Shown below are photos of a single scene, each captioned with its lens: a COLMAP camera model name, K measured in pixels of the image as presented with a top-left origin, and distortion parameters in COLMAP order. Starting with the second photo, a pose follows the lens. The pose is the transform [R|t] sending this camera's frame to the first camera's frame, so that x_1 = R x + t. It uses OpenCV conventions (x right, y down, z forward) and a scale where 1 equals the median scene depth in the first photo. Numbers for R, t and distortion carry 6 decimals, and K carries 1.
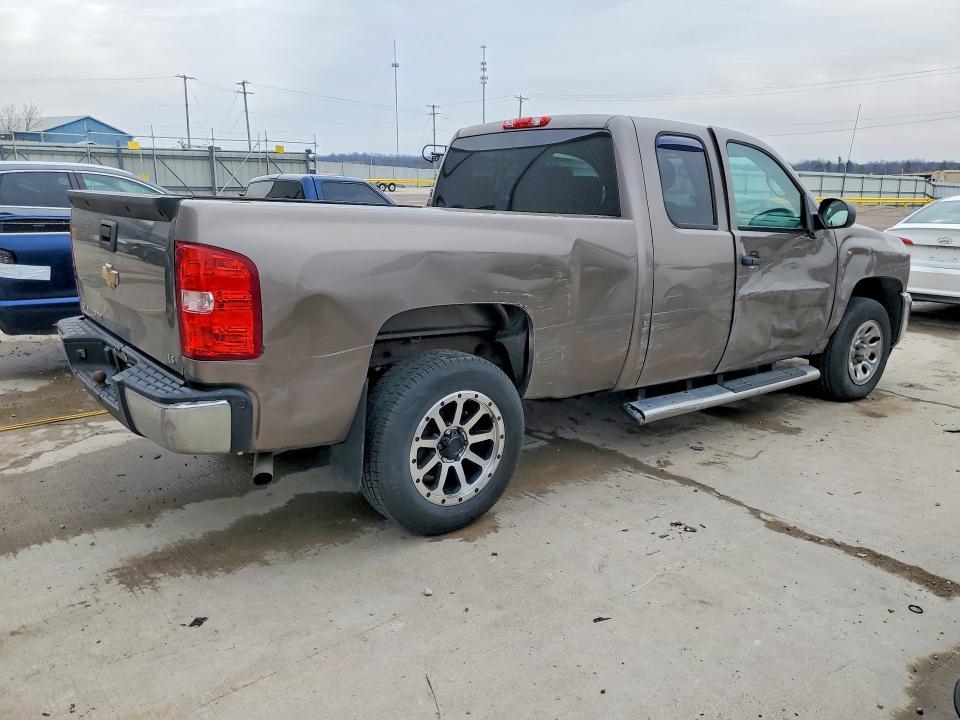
lens RADIAL K [[741.9, 0, 480.0], [0, 741.9, 360.0], [0, 0, 1]] dist [0.013272, 0.000602]
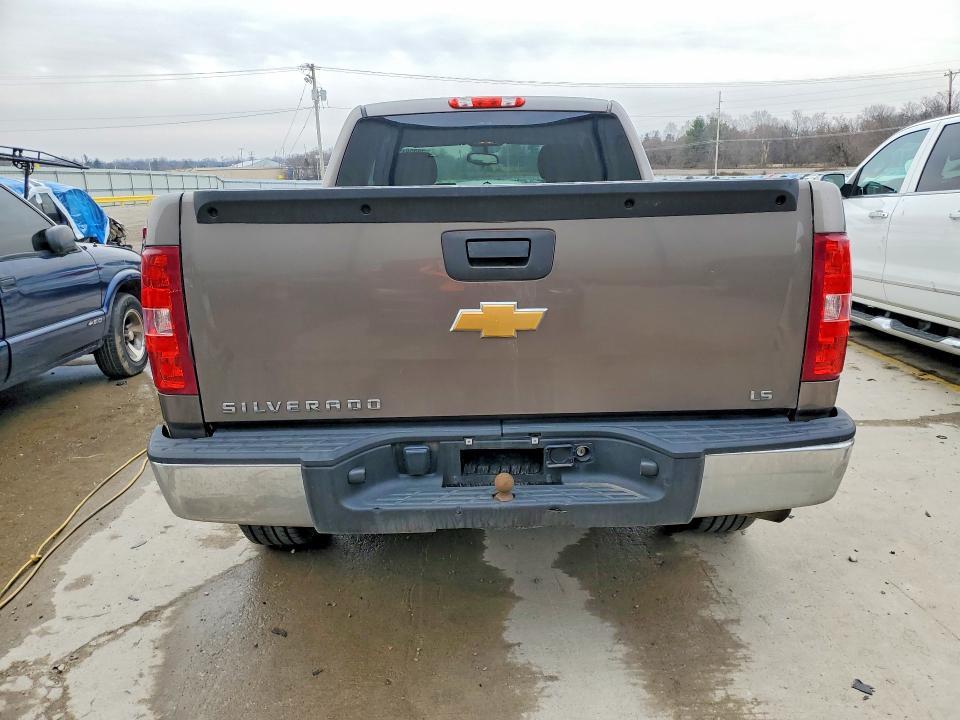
lens RADIAL K [[733.4, 0, 478.6], [0, 733.4, 390.3], [0, 0, 1]] dist [0.007945, -0.000438]
pose [[0.608190, -0.239487, 0.756803, -0.620073], [0.206566, 0.968305, 0.140412, -0.094000], [-0.766443, 0.070933, 0.638384, 0.404353]]
